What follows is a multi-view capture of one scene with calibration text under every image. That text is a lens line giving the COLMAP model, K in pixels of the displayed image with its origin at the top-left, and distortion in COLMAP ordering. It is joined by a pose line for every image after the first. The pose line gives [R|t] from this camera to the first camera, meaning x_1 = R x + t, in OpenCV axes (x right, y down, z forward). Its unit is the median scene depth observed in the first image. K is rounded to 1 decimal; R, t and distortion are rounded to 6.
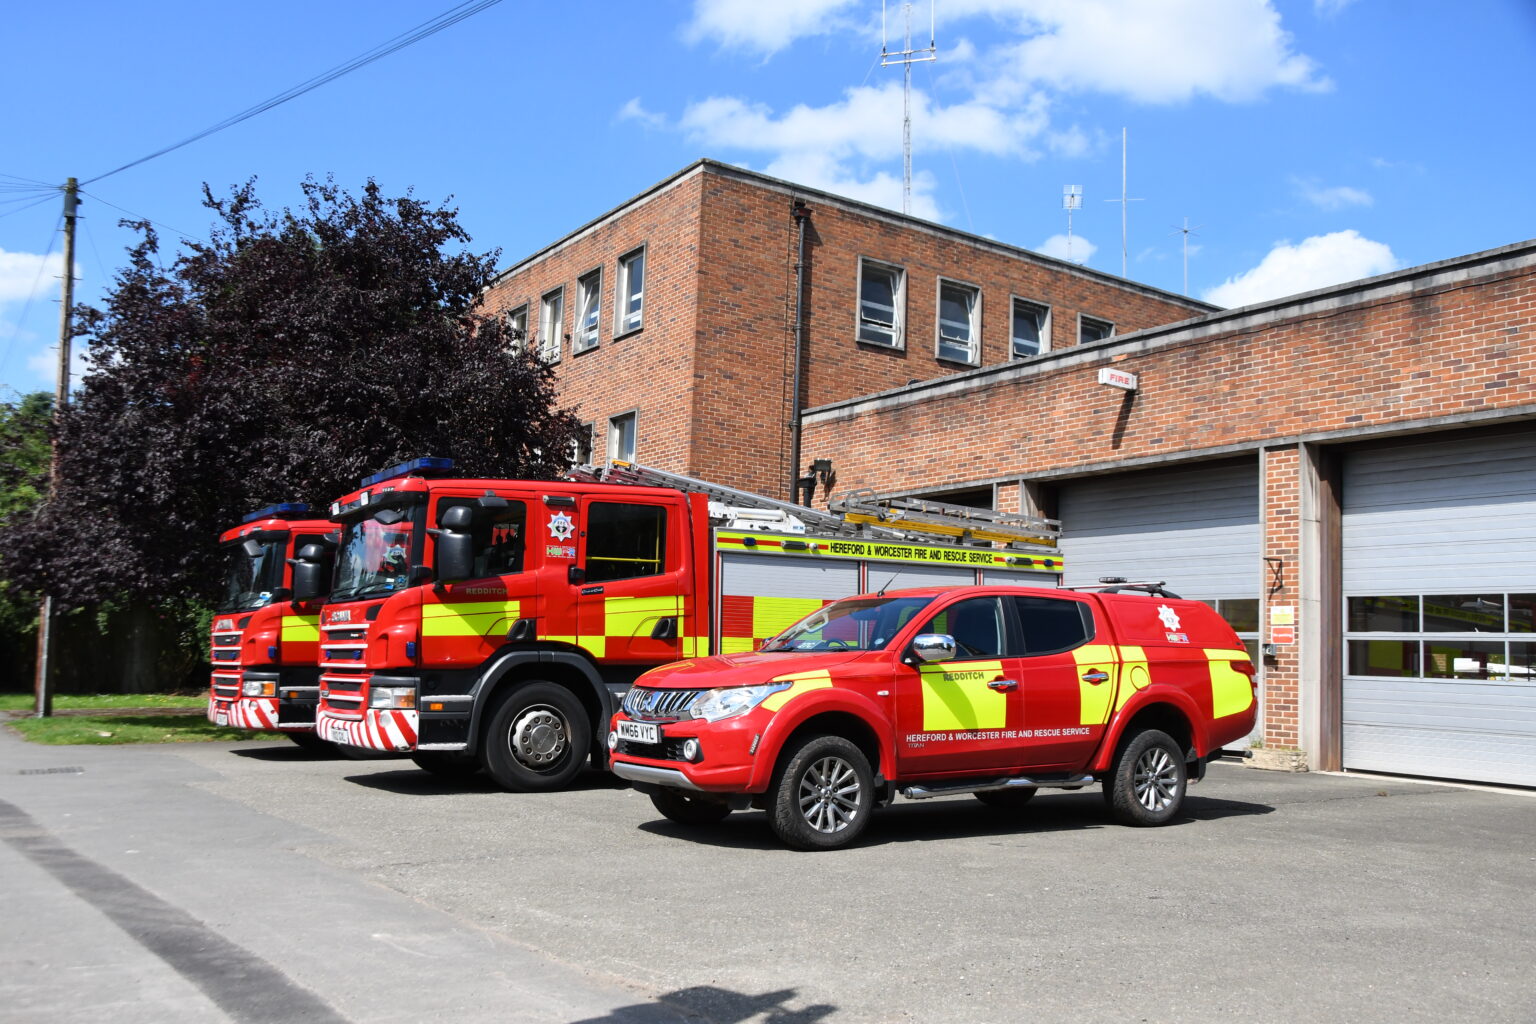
lens RADIAL K [[1369.9, 0, 768.2], [0, 1369.9, 515.2], [0, 0, 1]] dist [-0.041377, 0.015310]
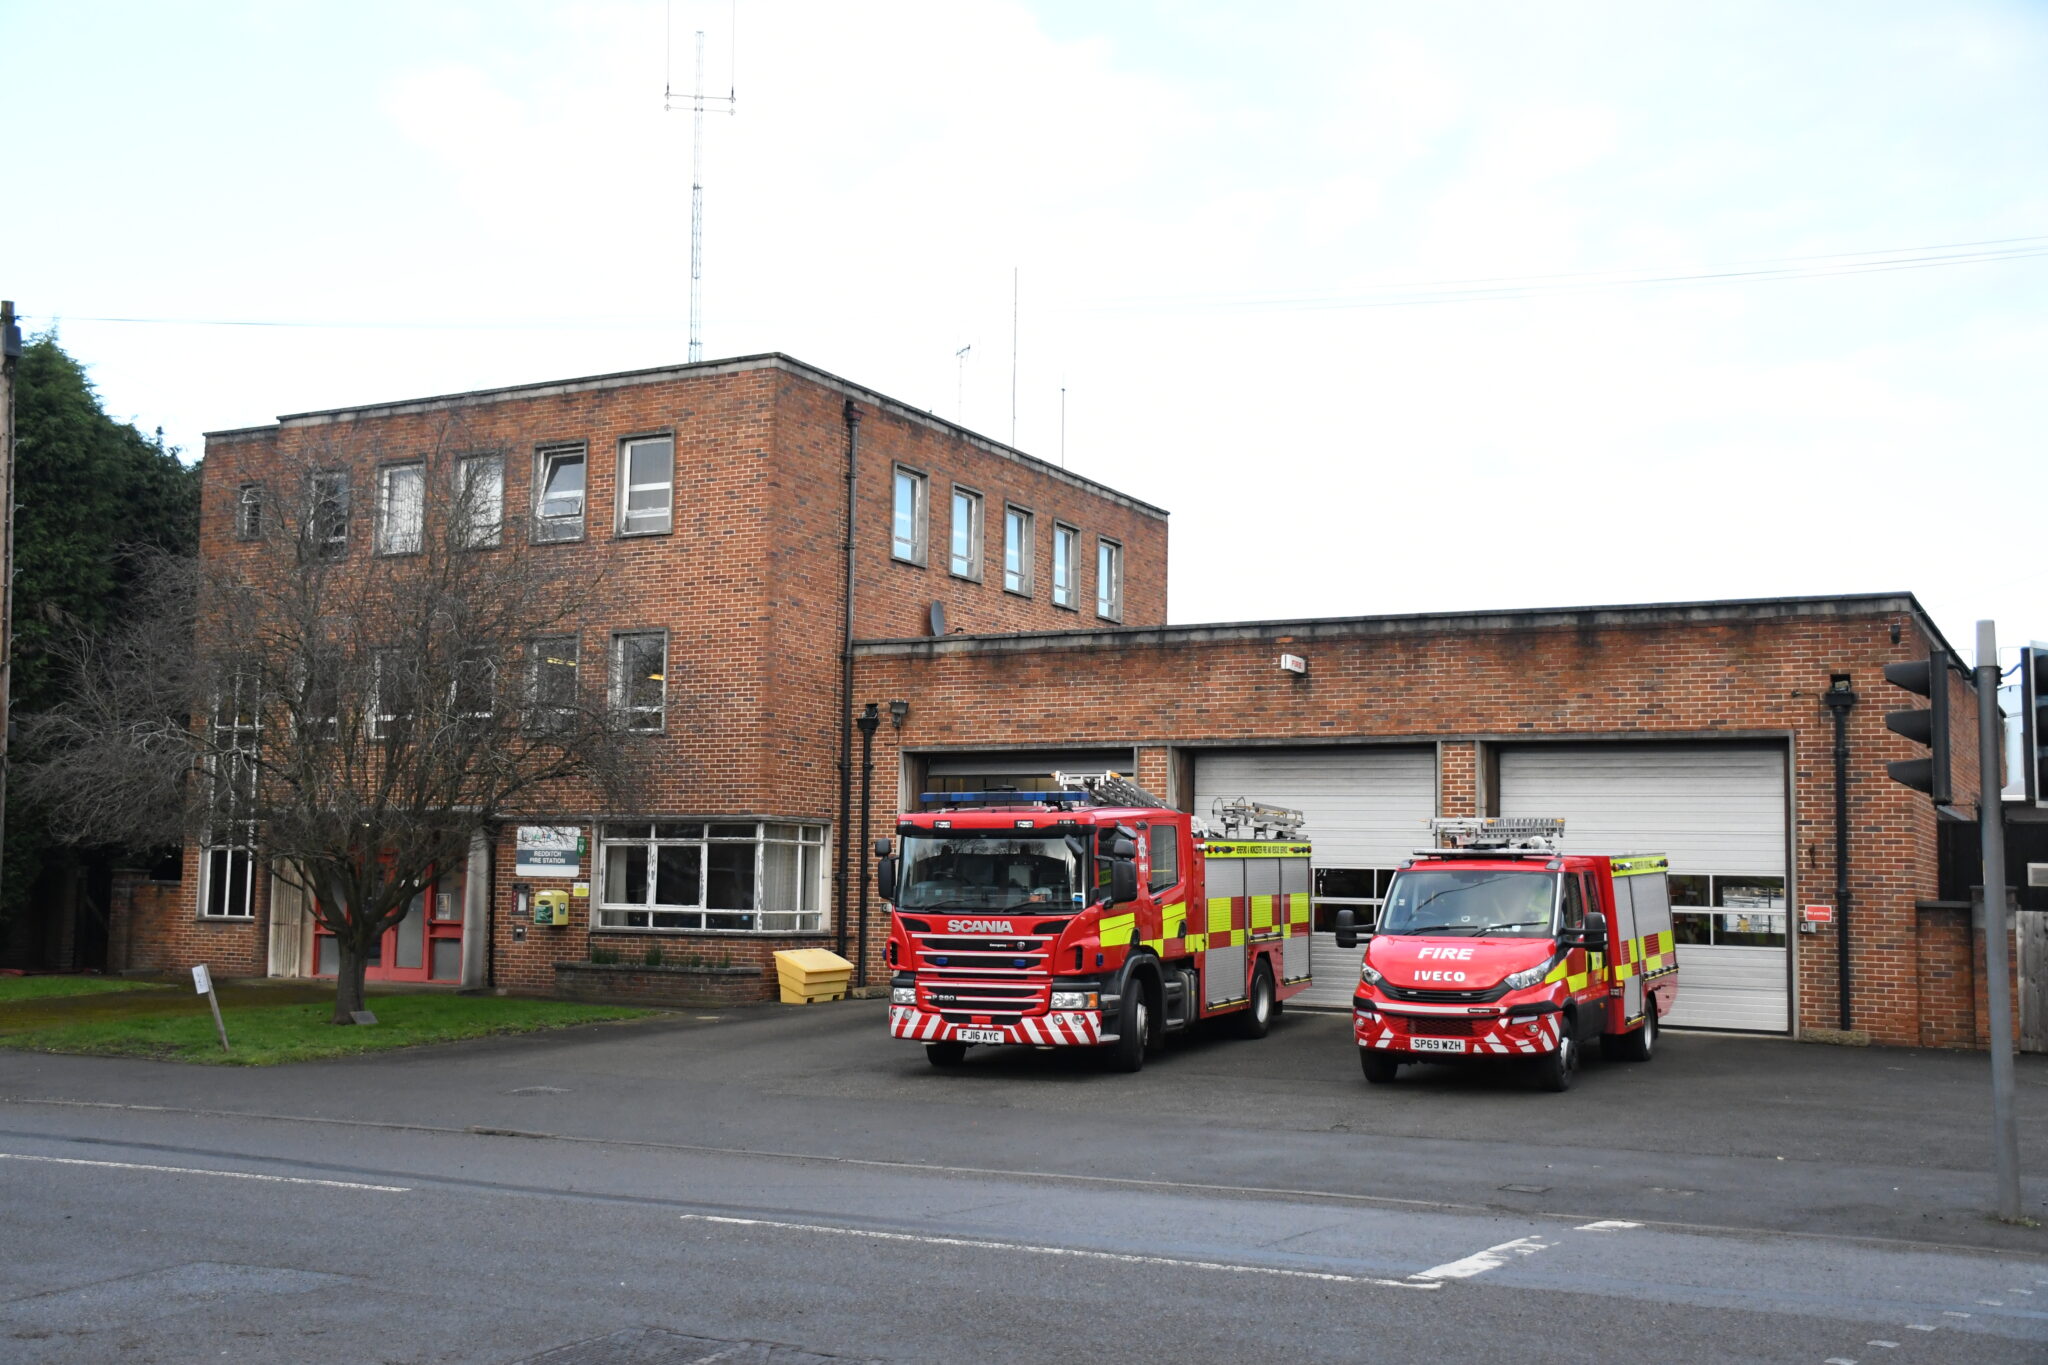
lens RADIAL K [[2152.9, 0, 1026.3], [0, 2152.9, 678.0], [0, 0, 1]] dist [-0.101119, 0.000000]
pose [[0.889968, 0.027586, 0.455187, -0.600961], [-0.039005, 0.999115, 0.015713, -0.091887], [-0.454351, -0.031739, 0.890257, -0.348789]]
